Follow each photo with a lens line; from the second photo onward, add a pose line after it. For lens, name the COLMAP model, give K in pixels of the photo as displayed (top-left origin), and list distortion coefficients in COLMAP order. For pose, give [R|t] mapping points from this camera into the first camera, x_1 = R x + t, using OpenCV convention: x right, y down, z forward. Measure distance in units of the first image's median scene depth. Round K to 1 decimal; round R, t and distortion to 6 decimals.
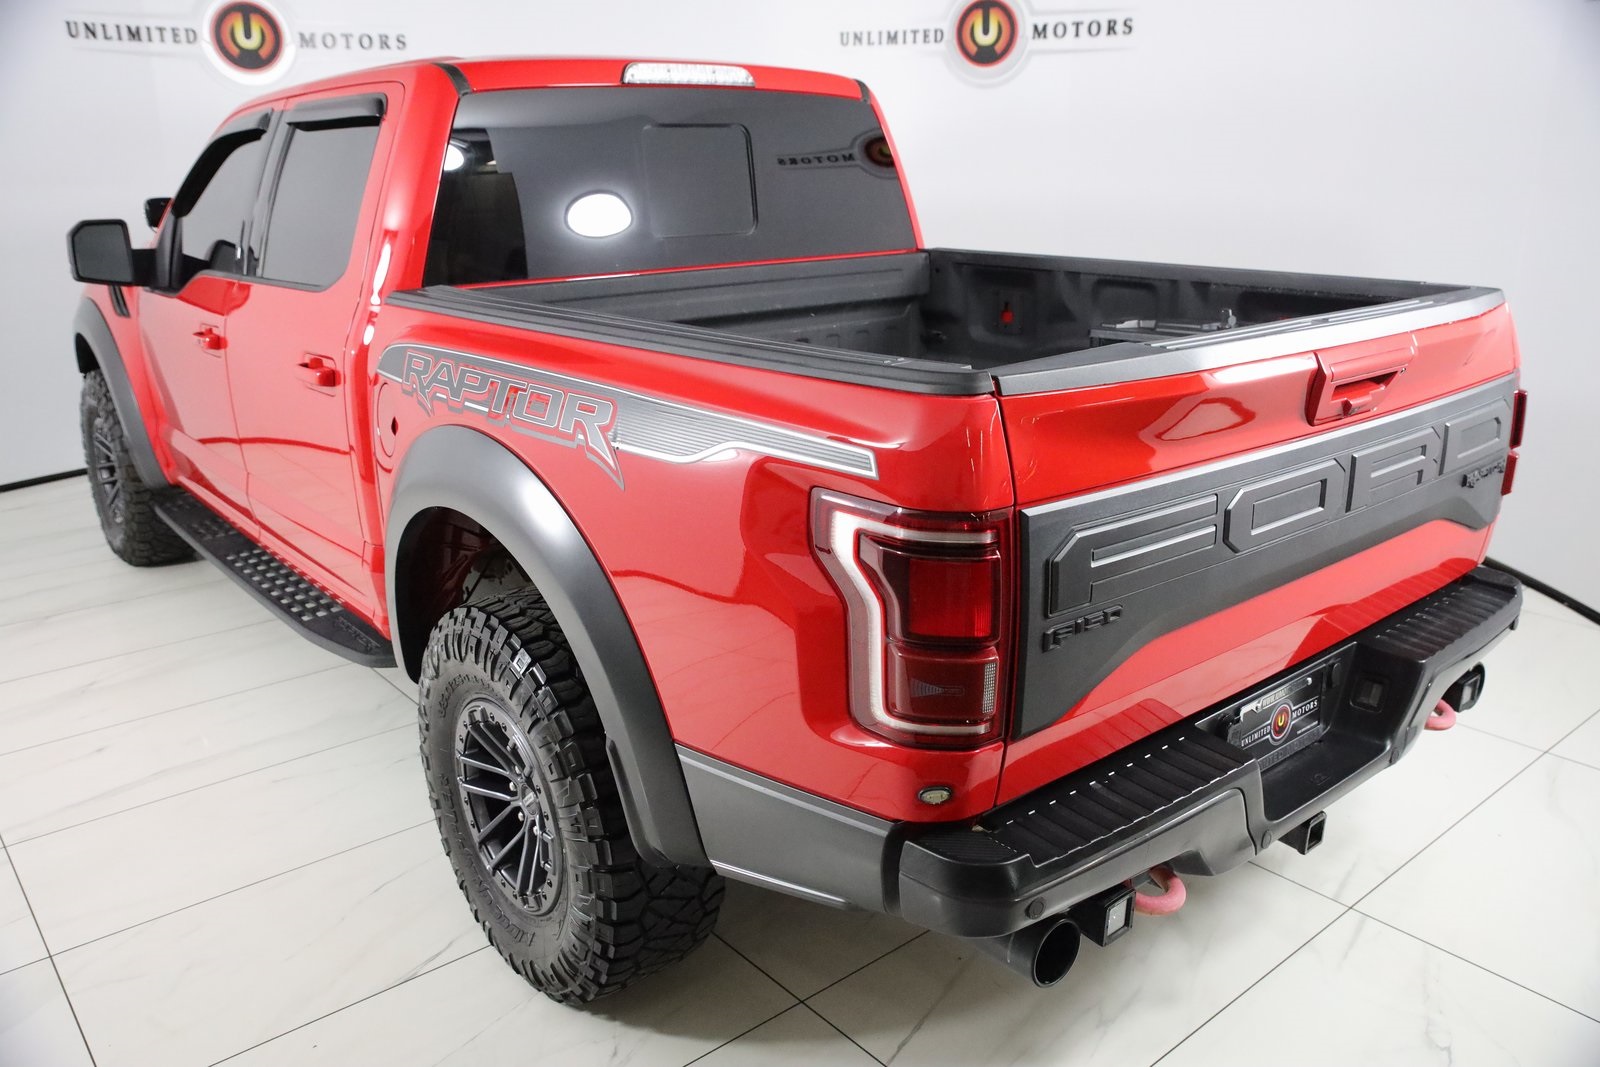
lens RADIAL K [[1273.8, 0, 806.9], [0, 1273.8, 546.2], [0, 0, 1]] dist [-0.077466, 0.081286]
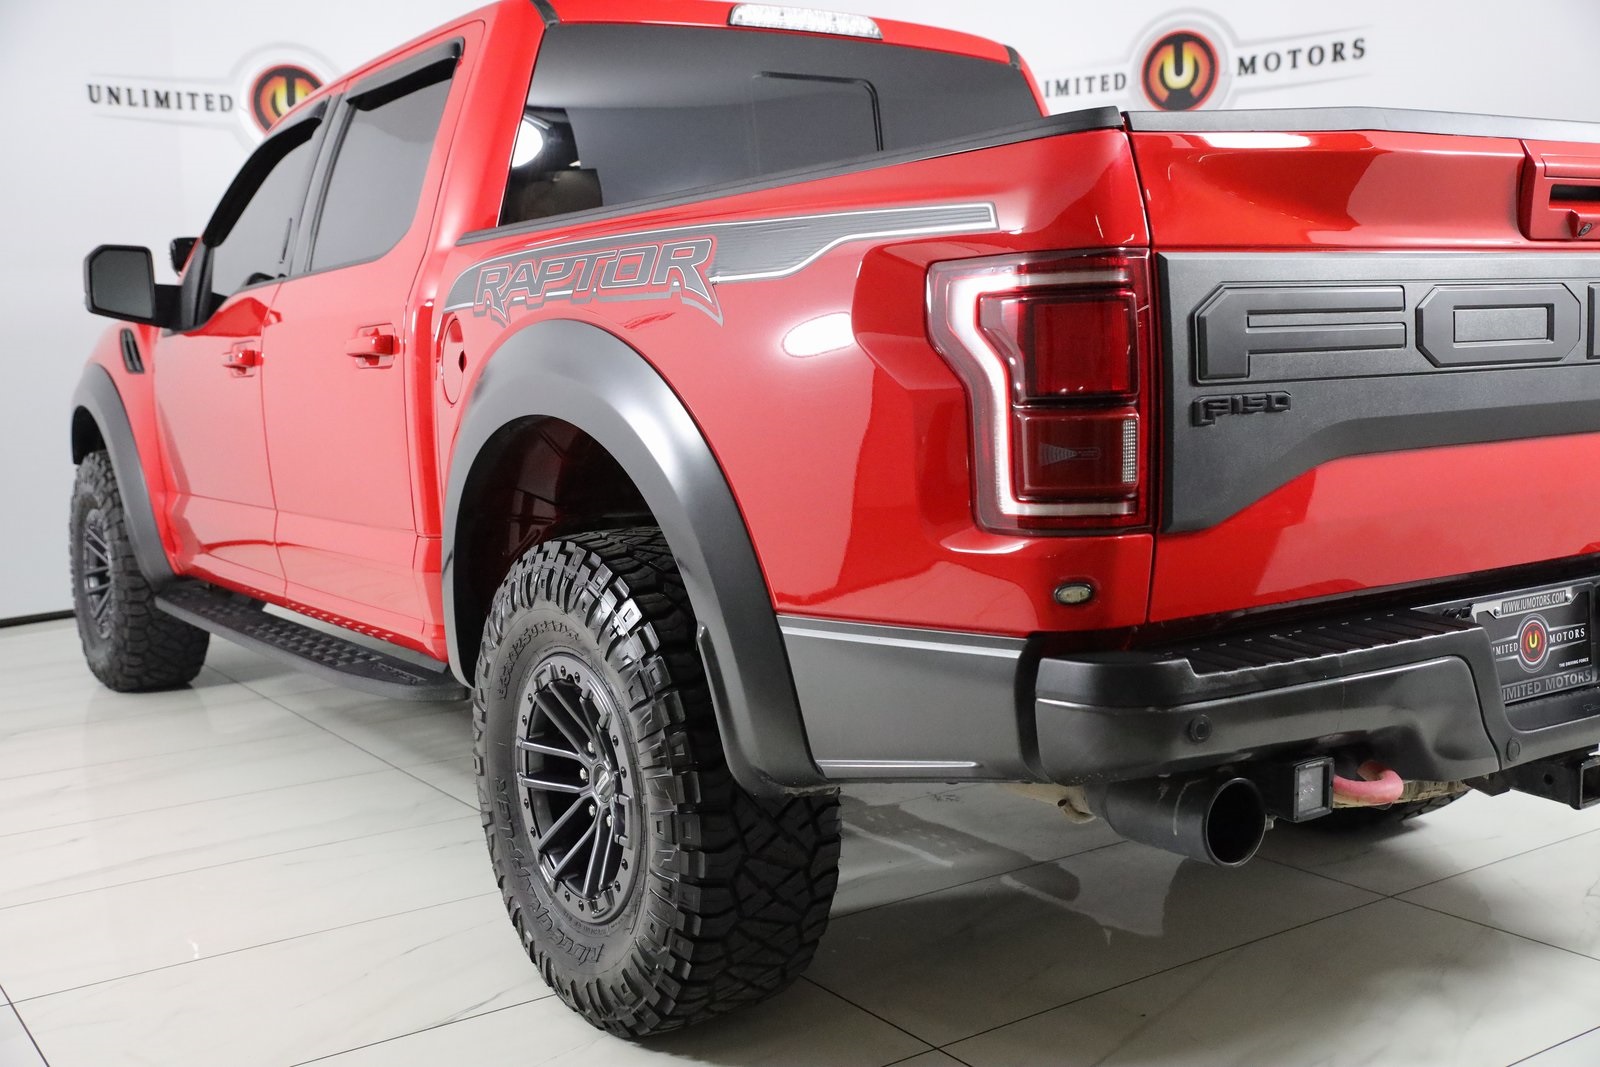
lens RADIAL K [[1714.8, 0, 803.2], [0, 1714.8, 536.4], [0, 0, 1]] dist [0.023833, 0.000000]
pose [[0.994935, -0.012447, -0.099743, 0.023398], [-0.007085, 0.981151, -0.193115, 0.253408], [0.100266, 0.192844, 0.976093, -0.107088]]
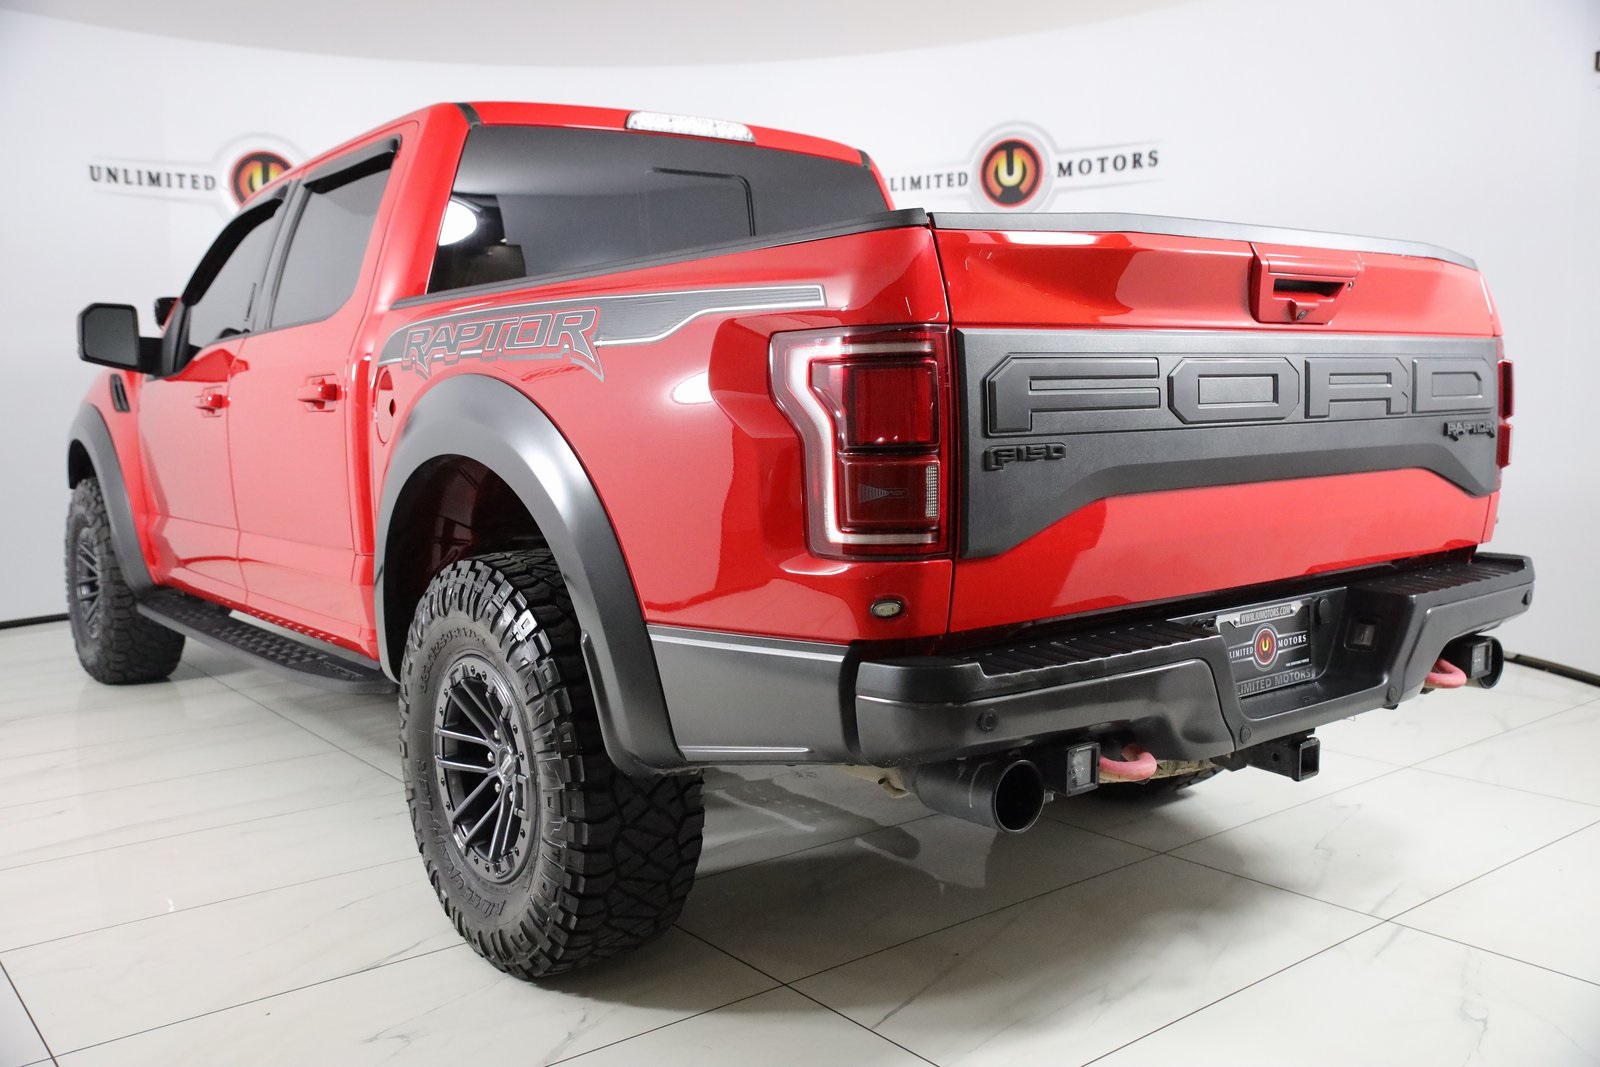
lens RADIAL K [[1444.5, 0, 806.1], [0, 1444.5, 530.0], [0, 0, 1]] dist [-0.037113, 0.048531]
pose [[0.999390, -0.008019, -0.033986, 0.050075], [0.000794, 0.978242, -0.207467, 0.250008], [0.034910, 0.207313, 0.977651, -0.114866]]
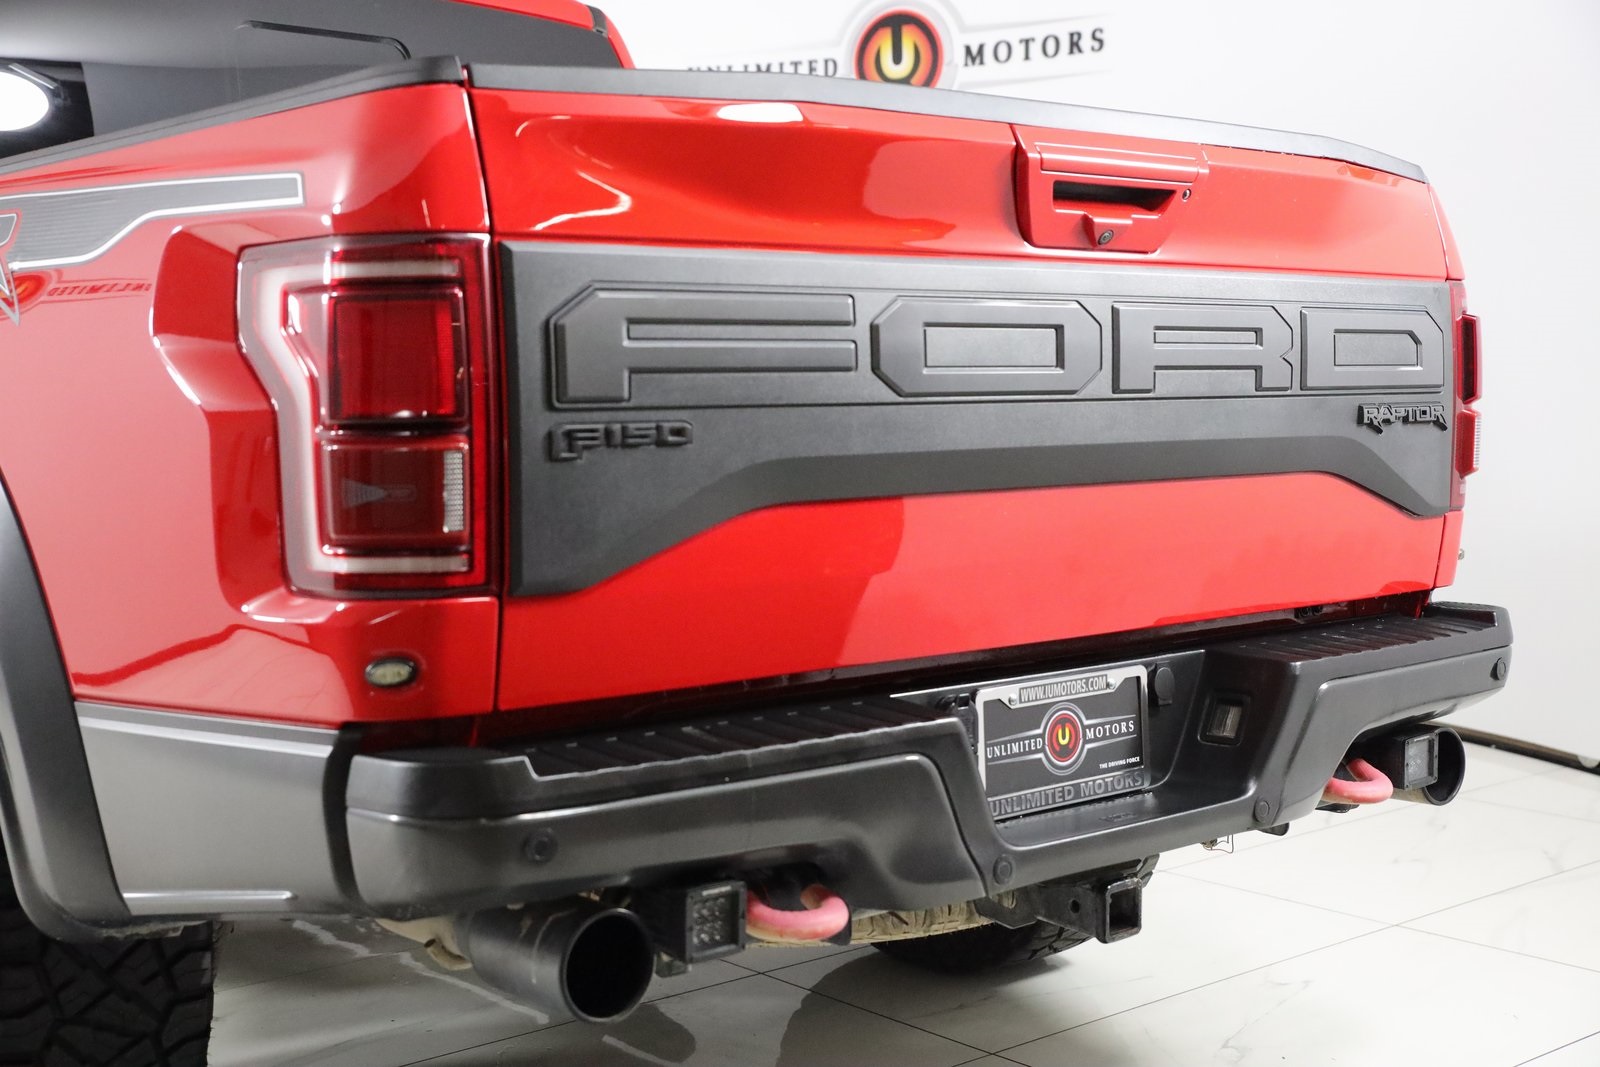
lens RADIAL K [[2074.6, 0, 812.8], [0, 2074.6, 531.7], [0, 0, 1]] dist [0.056902, 0.000000]
pose [[0.999861, -0.003988, 0.016212, 0.202490], [0.007667, 0.972276, -0.233709, 0.252285], [-0.014831, 0.233800, 0.972172, -0.059611]]
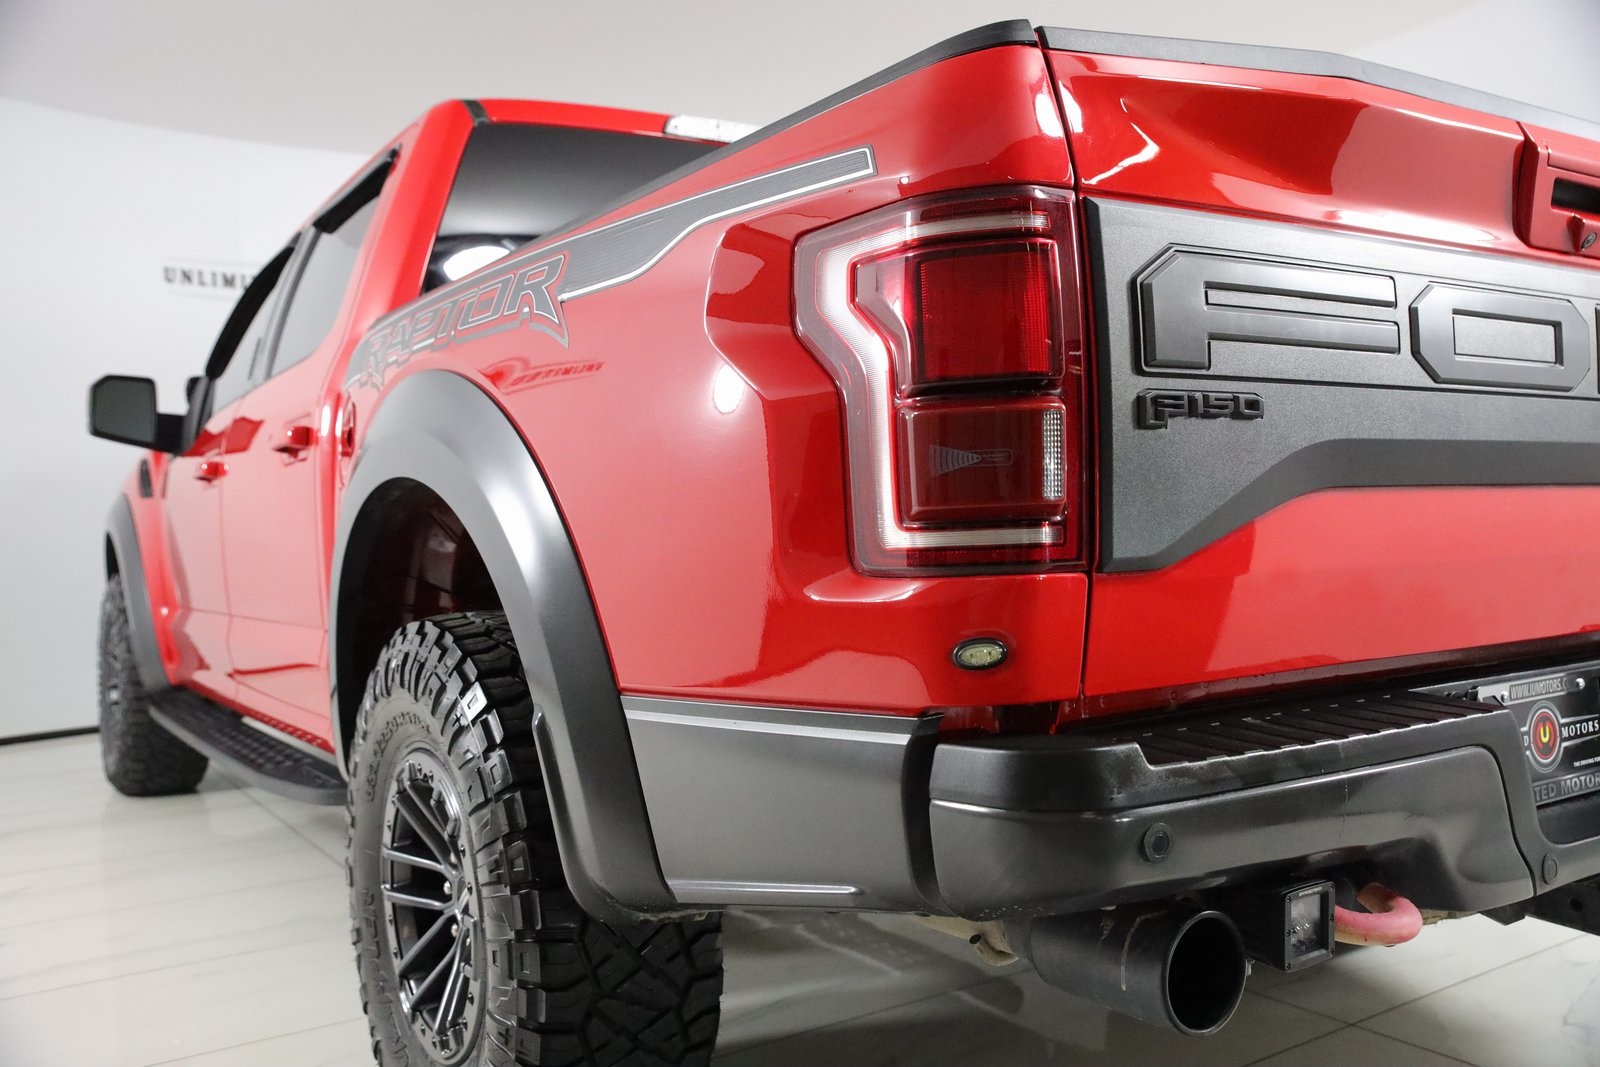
lens RADIAL K [[1366.1, 0, 798.1], [0, 1366.1, 532.6], [0, 0, 1]] dist [-0.054465, 0.067931]
pose [[0.993807, -0.019398, -0.109411, 0.057509], [-0.014142, 0.954557, -0.297693, 0.224804], [0.110214, 0.297397, 0.948371, 0.220272]]
